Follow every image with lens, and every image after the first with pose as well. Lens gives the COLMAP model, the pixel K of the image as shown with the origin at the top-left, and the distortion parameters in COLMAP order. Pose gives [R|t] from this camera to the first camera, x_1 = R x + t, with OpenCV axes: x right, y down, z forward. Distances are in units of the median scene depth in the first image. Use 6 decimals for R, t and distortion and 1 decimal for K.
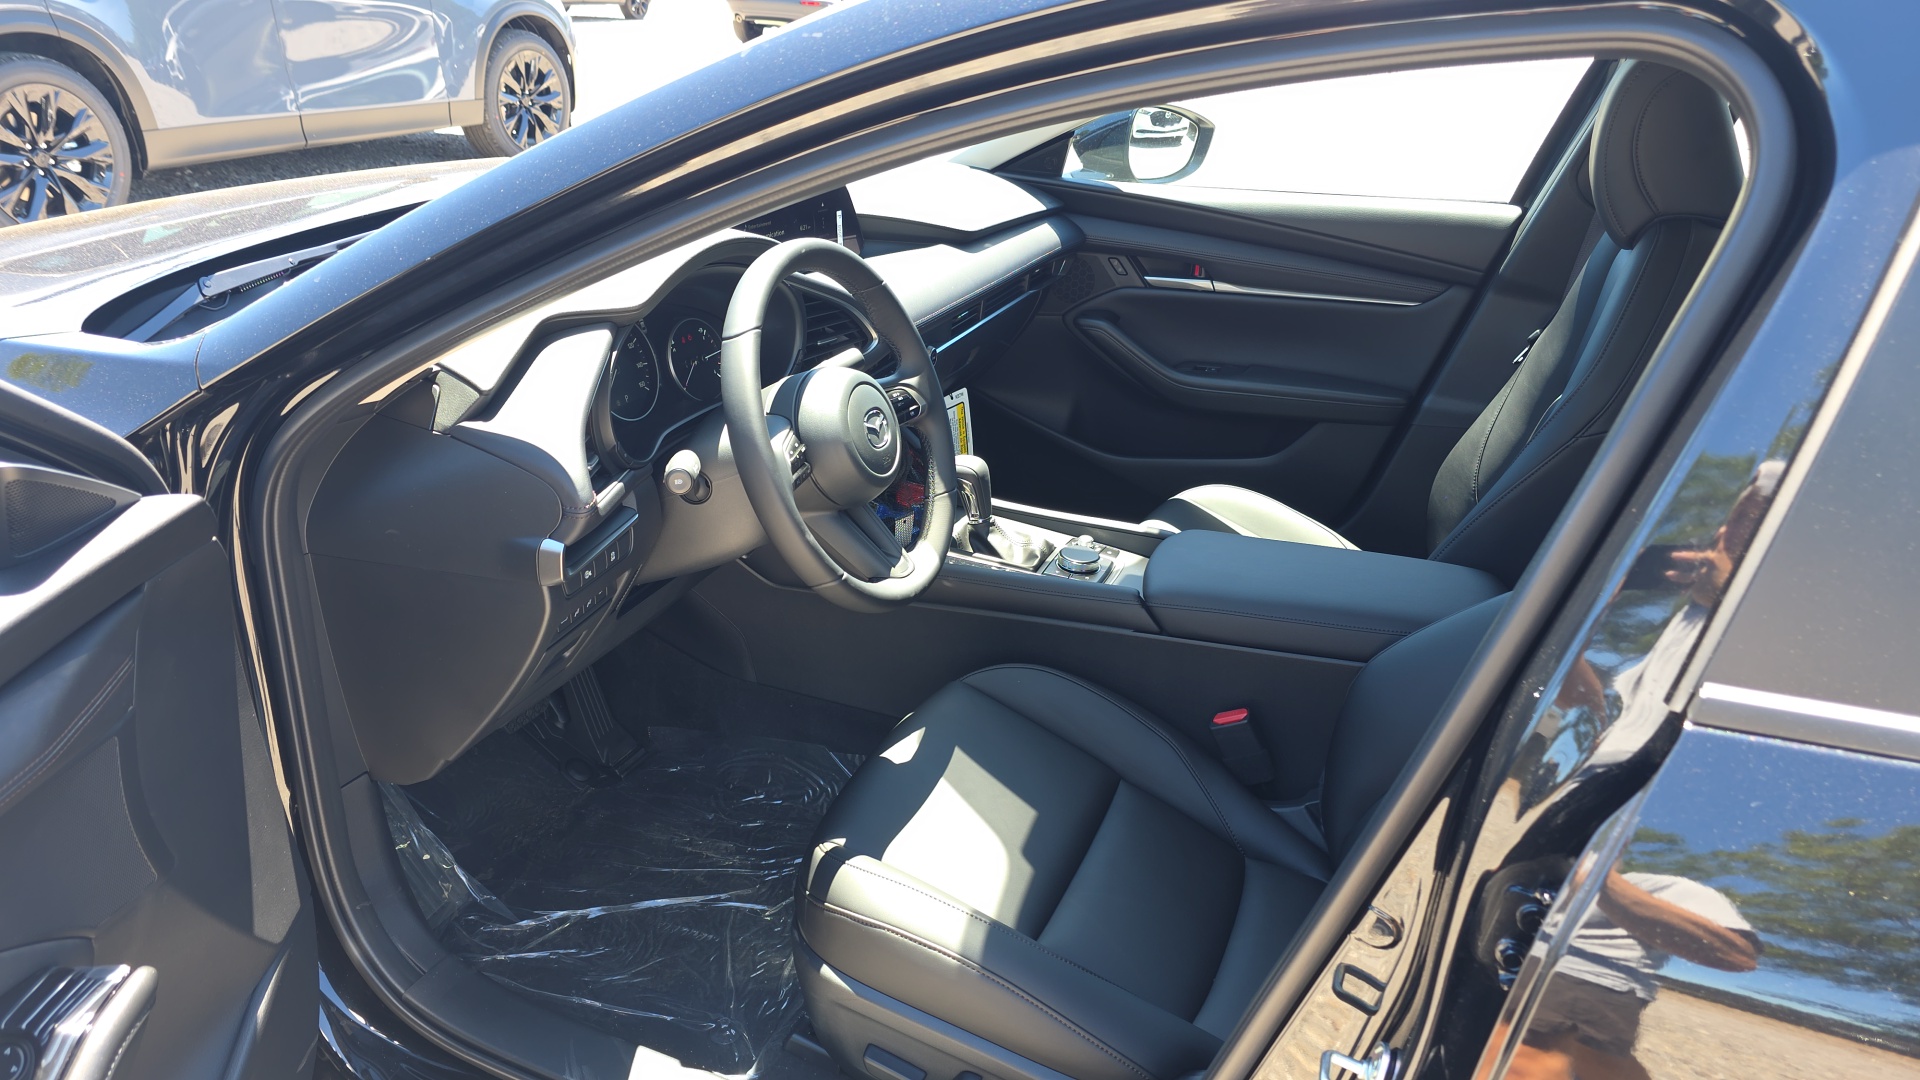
lens RADIAL K [[1311.2, 0, 948.7], [0, 1311.2, 525.5], [0, 0, 1]] dist [0.057454, -0.058871]
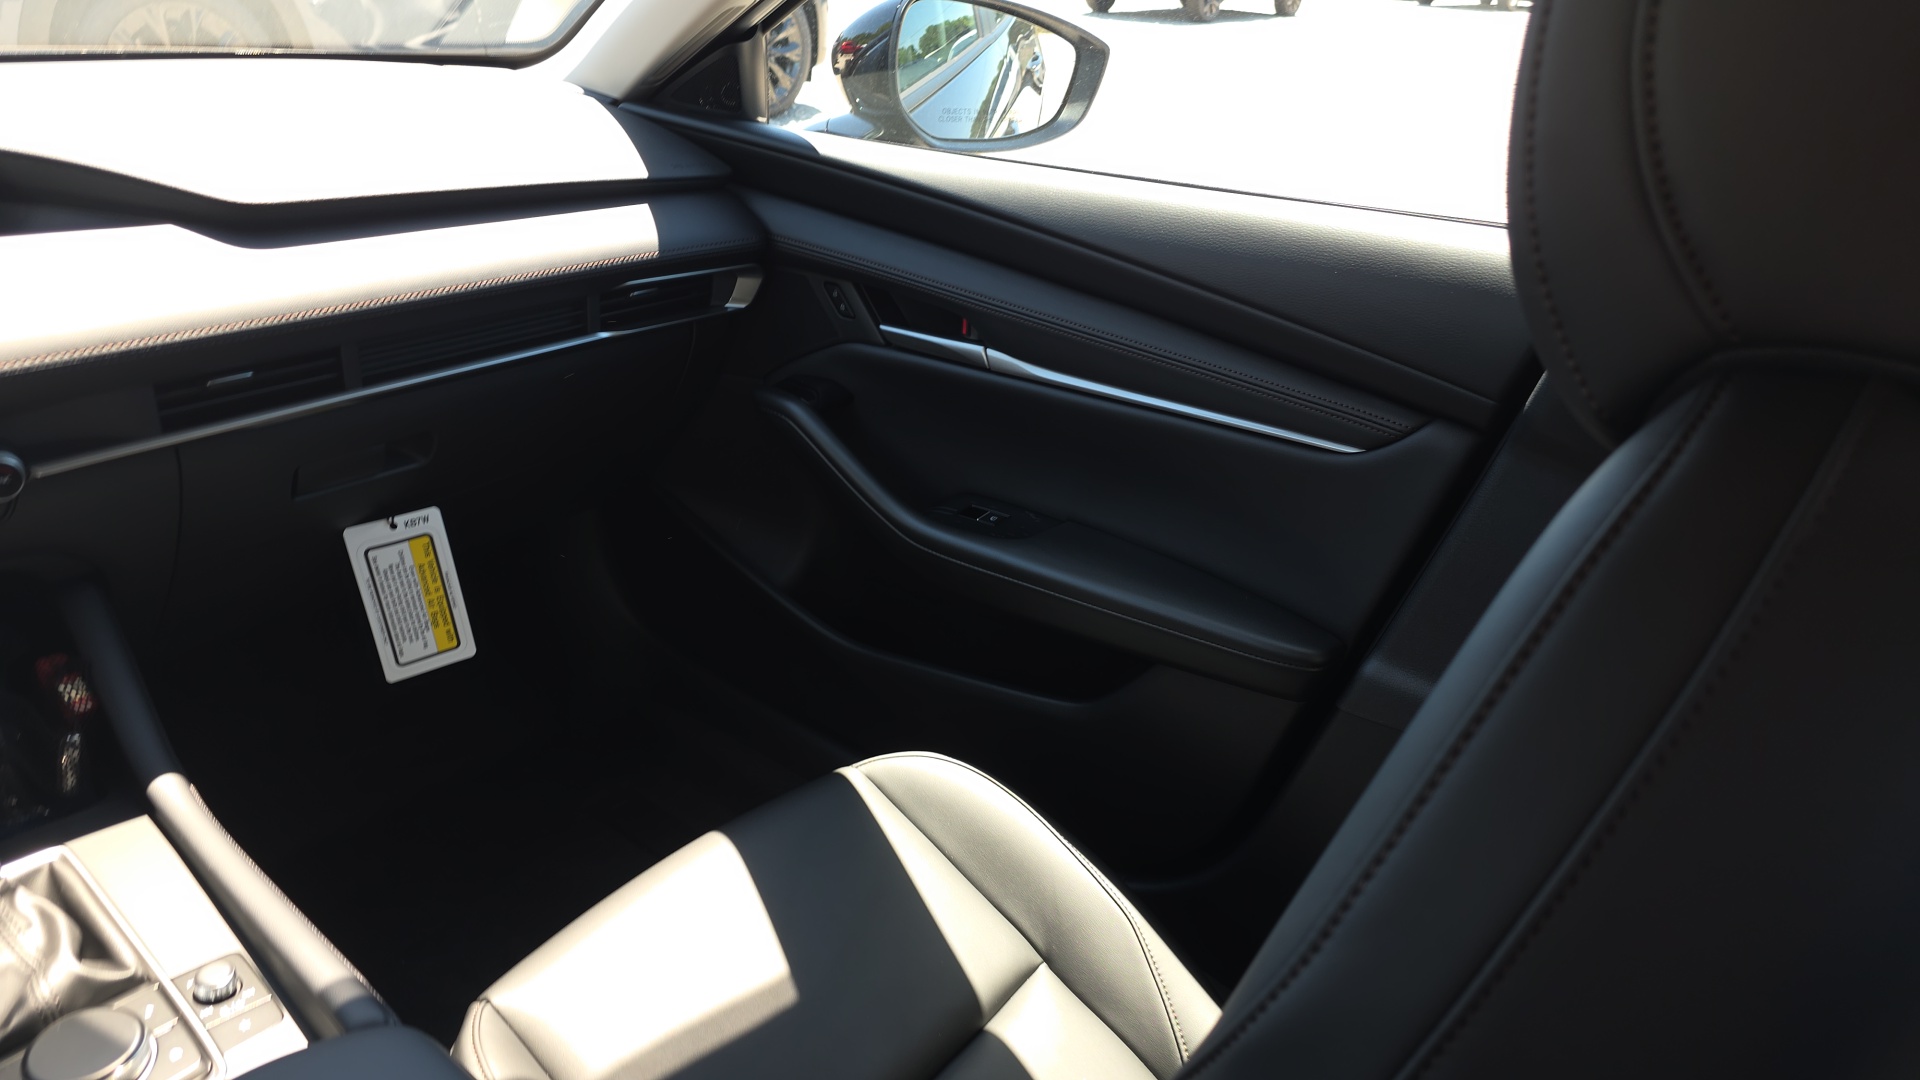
lens RADIAL K [[1311.2, 0, 980.8], [0, 1311.2, 529.2], [0, 0, 1]] dist [0.057454, -0.058871]
pose [[0.960445, 0.126943, -0.247852, 0.308967], [-0.123532, 0.991907, 0.029331, -0.124123], [0.249570, 0.002447, 0.968354, 0.489659]]
